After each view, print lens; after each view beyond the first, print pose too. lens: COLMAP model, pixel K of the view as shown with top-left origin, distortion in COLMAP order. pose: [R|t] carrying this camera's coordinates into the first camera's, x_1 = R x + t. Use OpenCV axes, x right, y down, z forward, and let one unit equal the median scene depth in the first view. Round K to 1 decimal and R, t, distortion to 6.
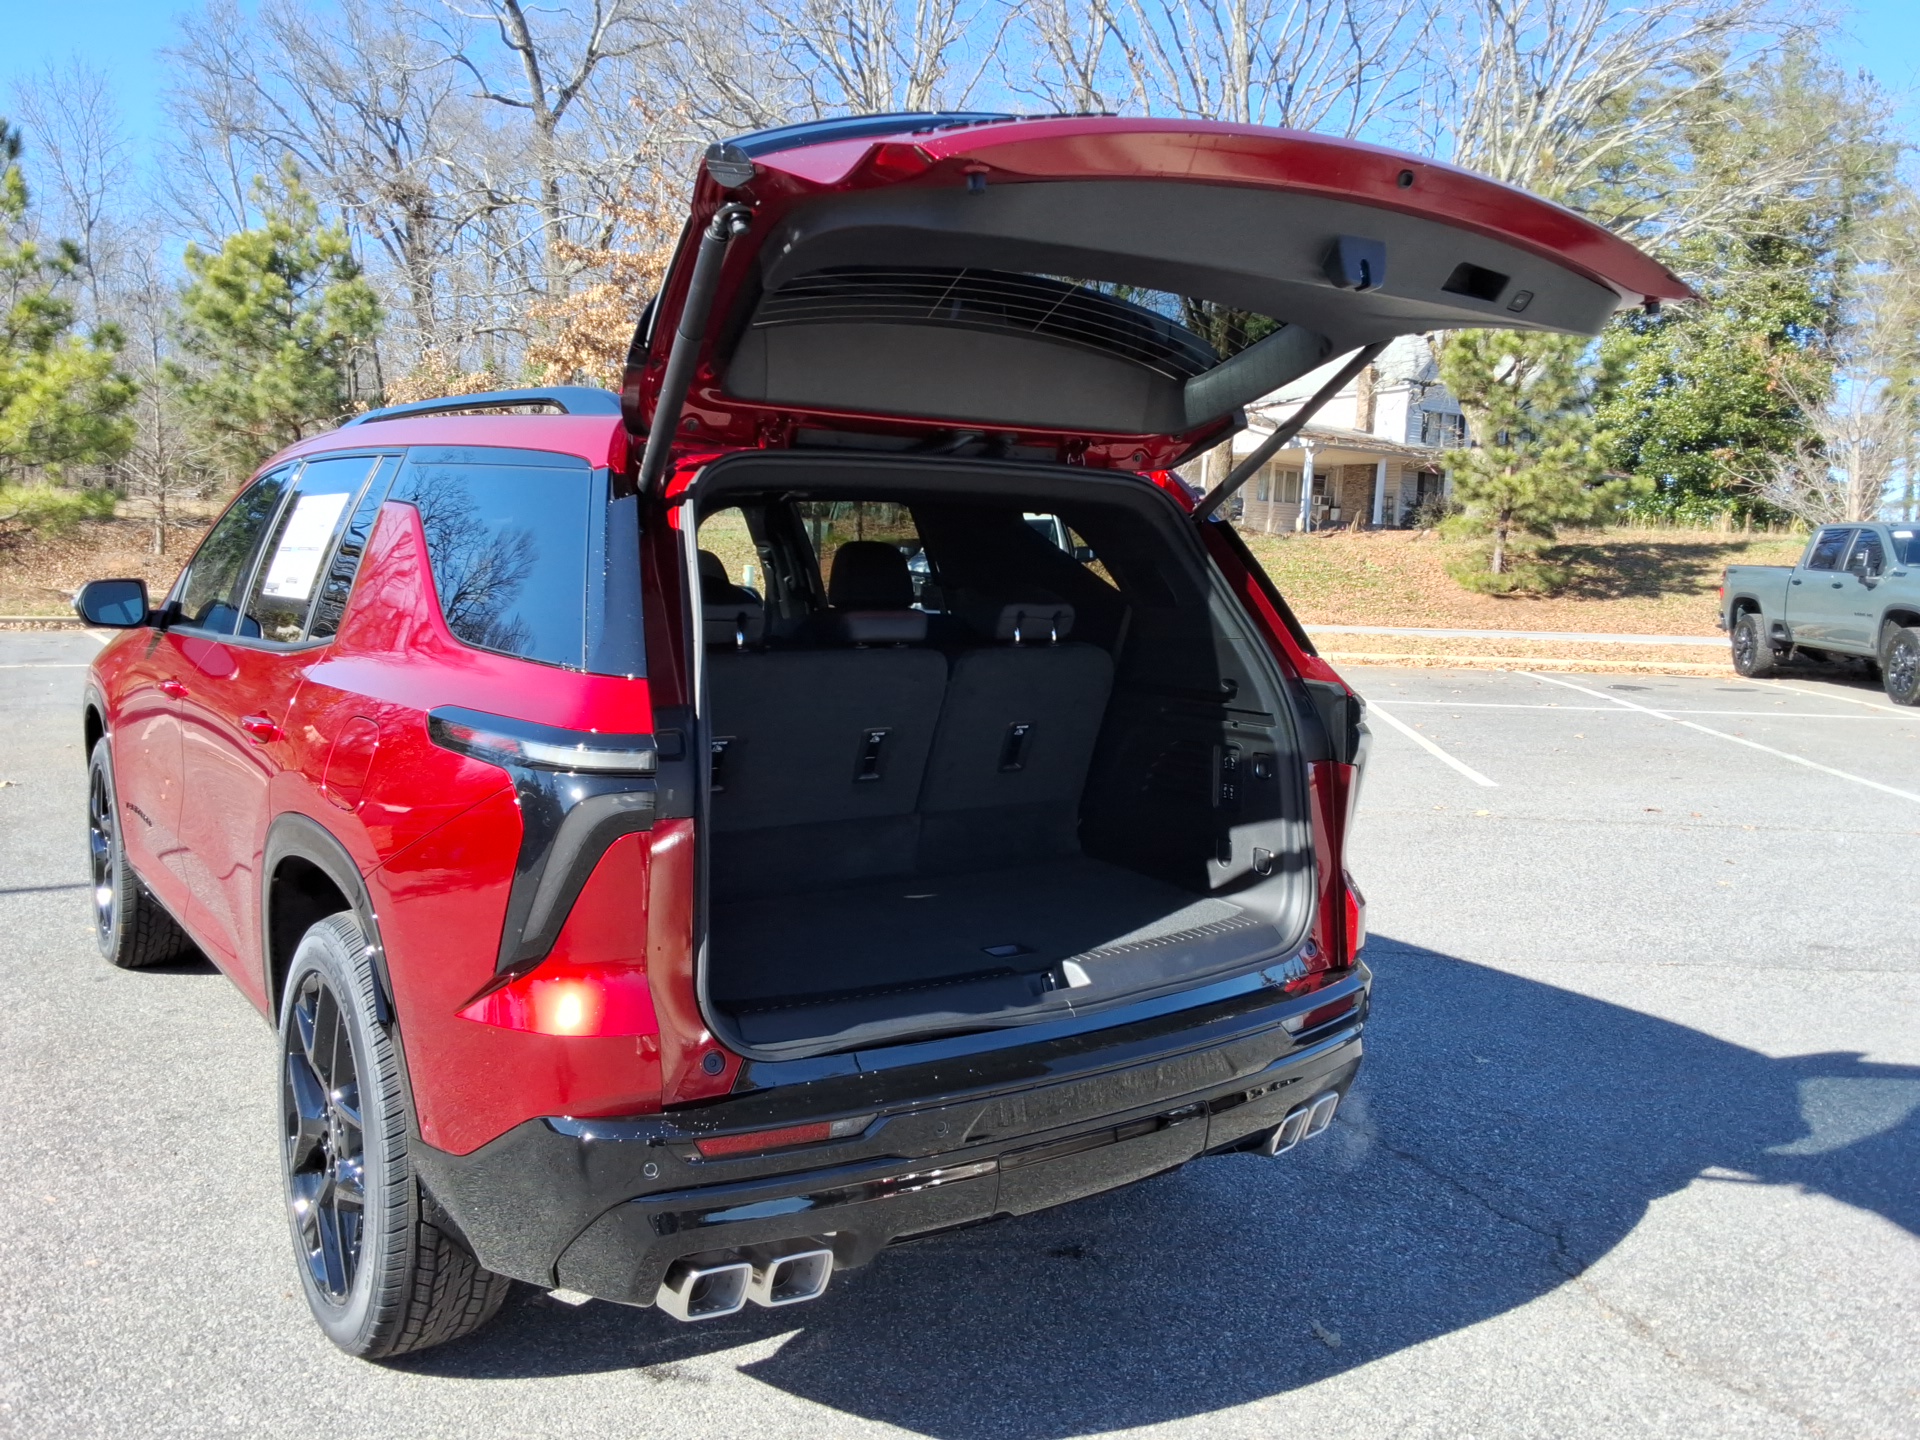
lens RADIAL K [[1546.9, 0, 962.7], [0, 1546.9, 710.6], [0, 0, 1]] dist [0.075756, -0.117470]
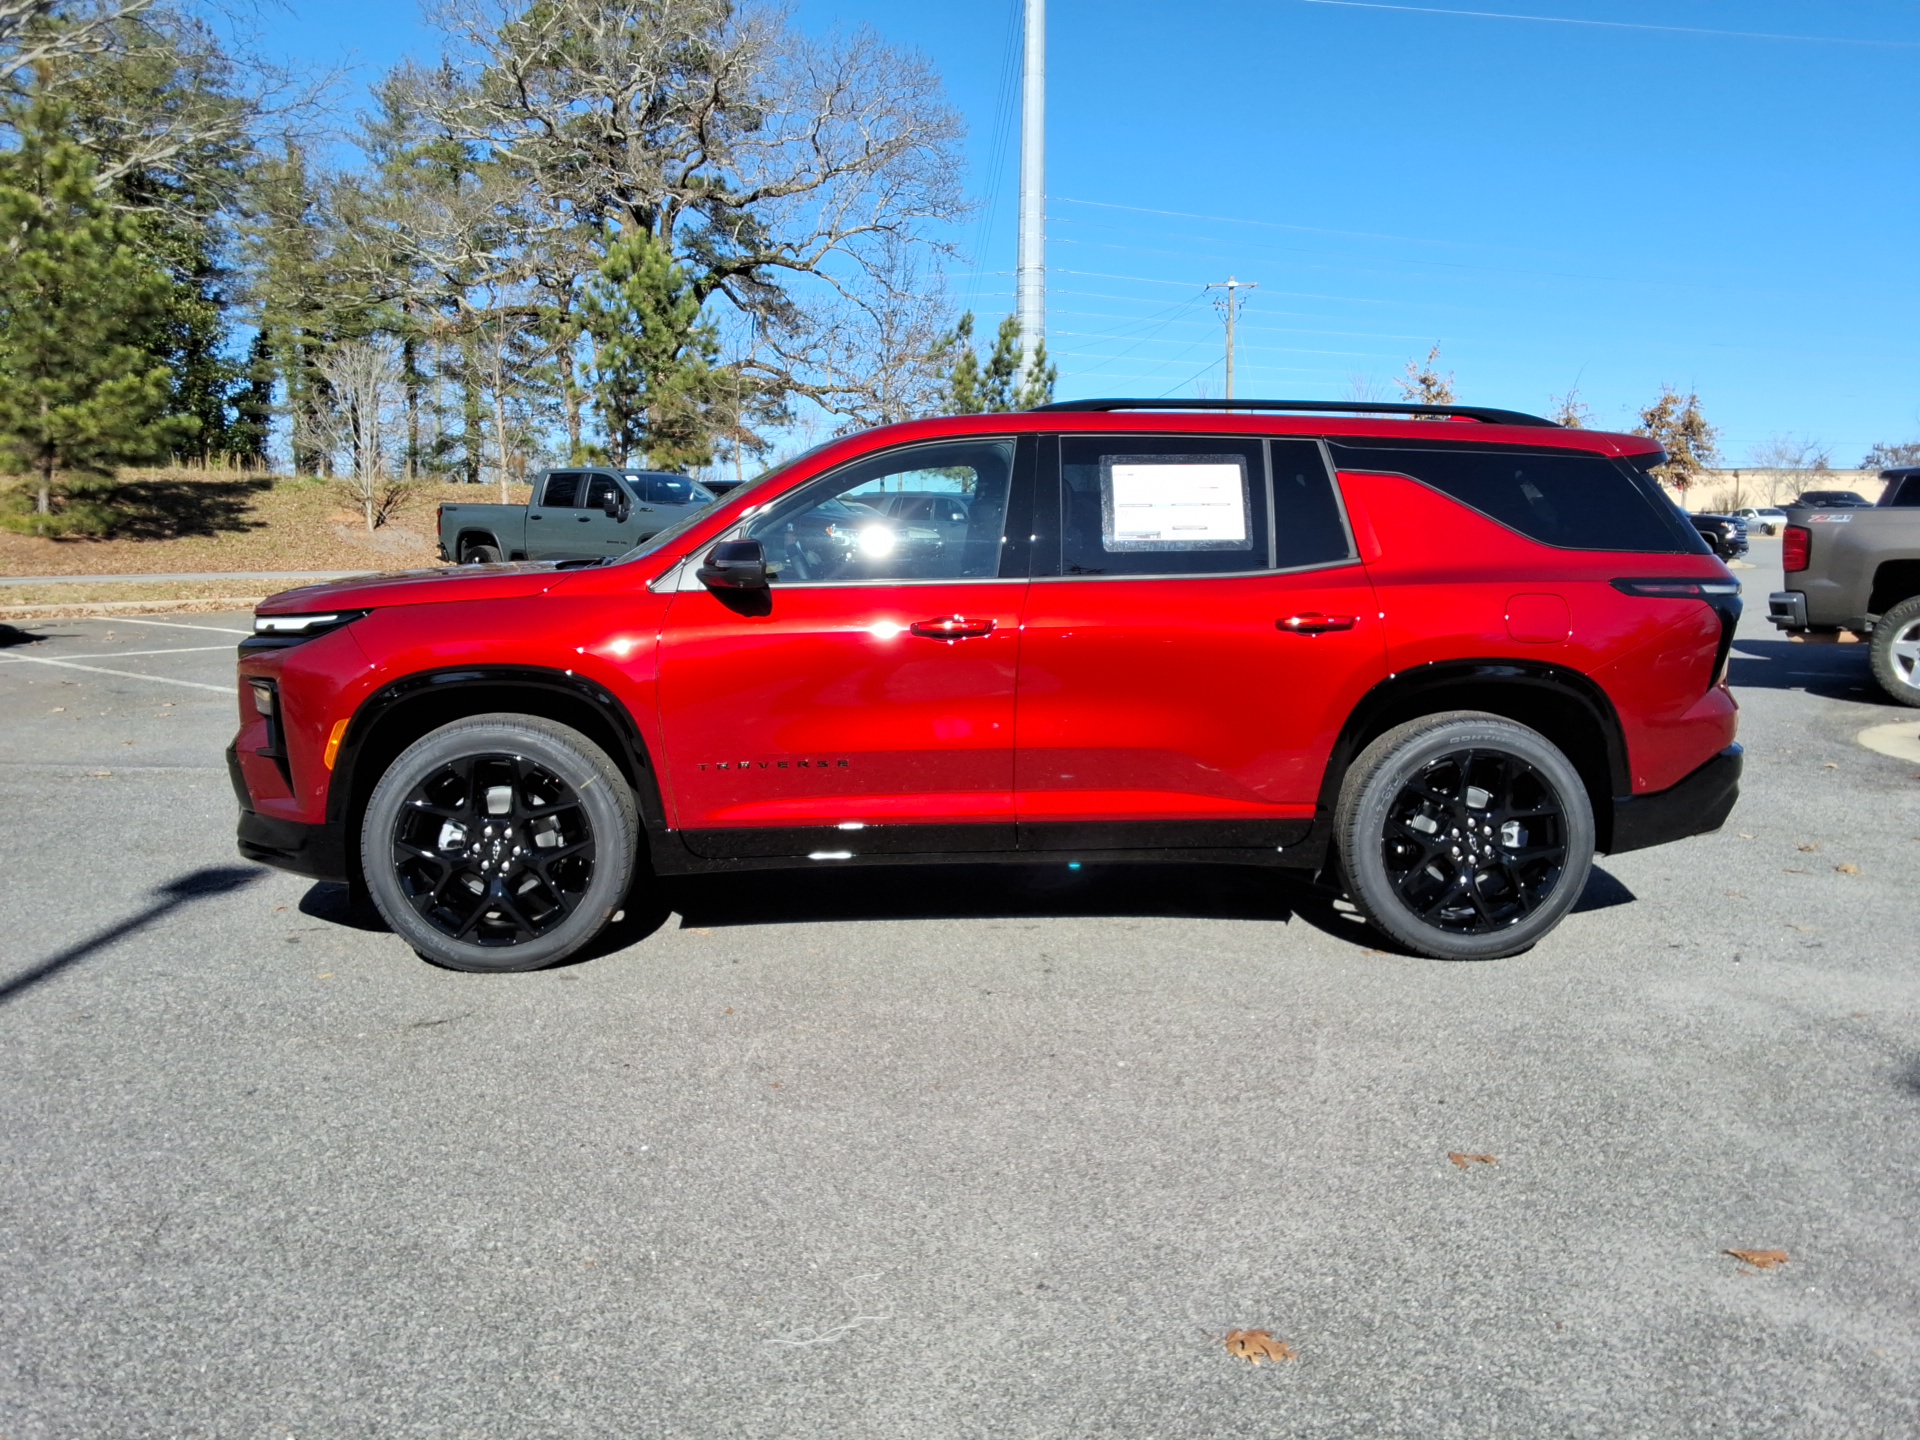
lens RADIAL K [[1546.8, 0, 982.2], [0, 1546.8, 718.8], [0, 0, 1]] dist [0.107961, -0.180402]
pose [[0.521146, -0.129192, 0.843633, -0.176557], [0.091424, 0.991240, 0.095319, -0.006727], [-0.848556, 0.027453, 0.528392, 0.047157]]
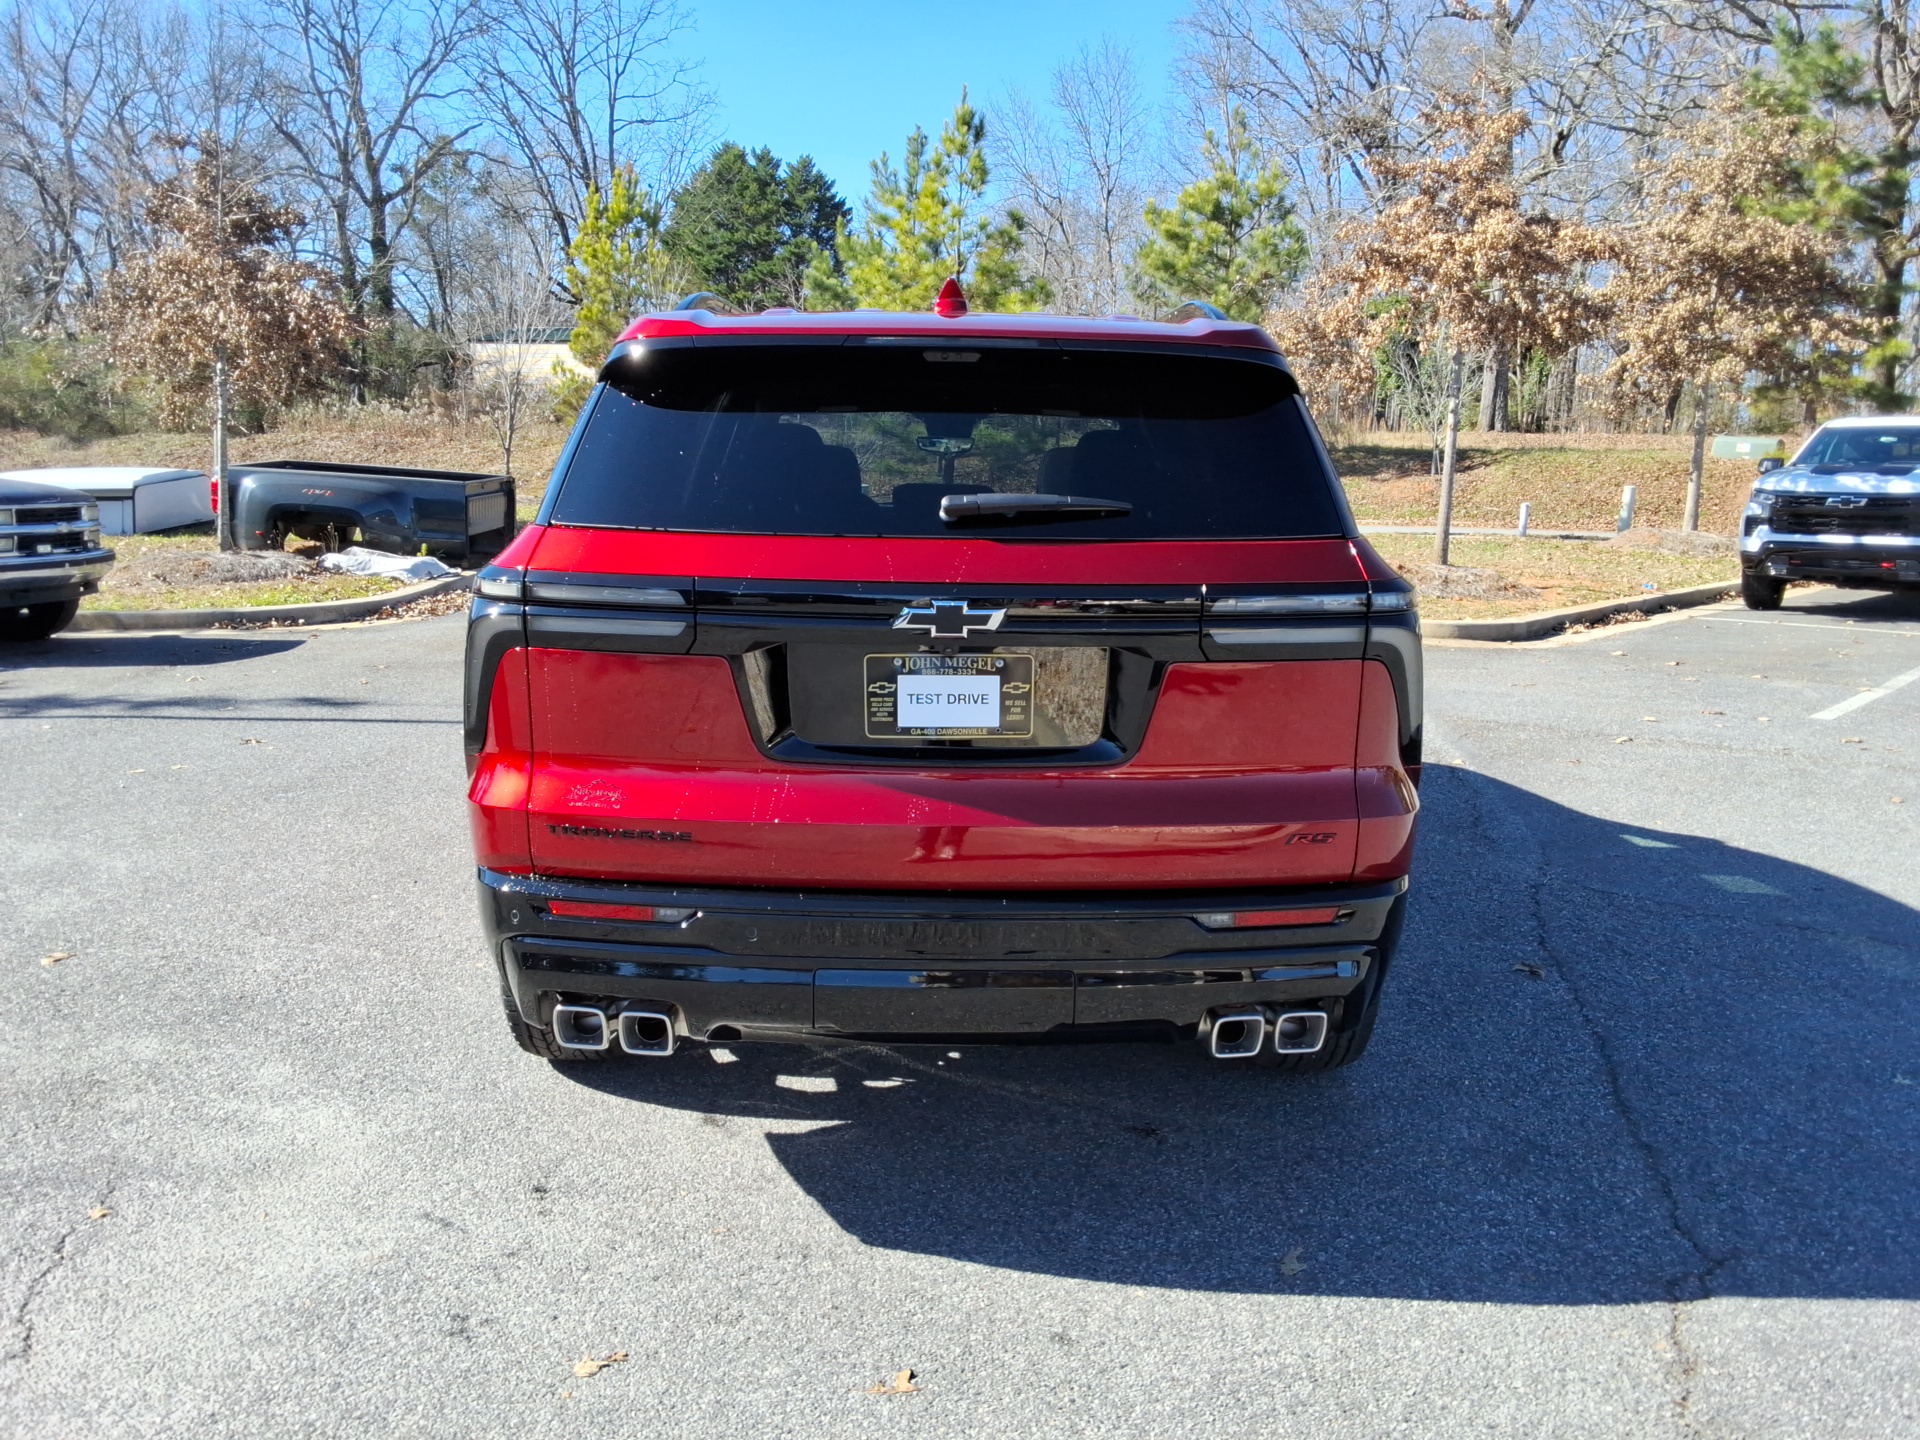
lens RADIAL K [[1521.1, 0, 961.2], [0, 1521.1, 748.6], [0, 0, 1]] dist [0.074196, -0.112372]
pose [[0.819101, 0.094376, -0.565833, 0.052827], [-0.054980, 0.994749, 0.086326, 0.002143], [0.571008, -0.039601, 0.819988, 0.013137]]
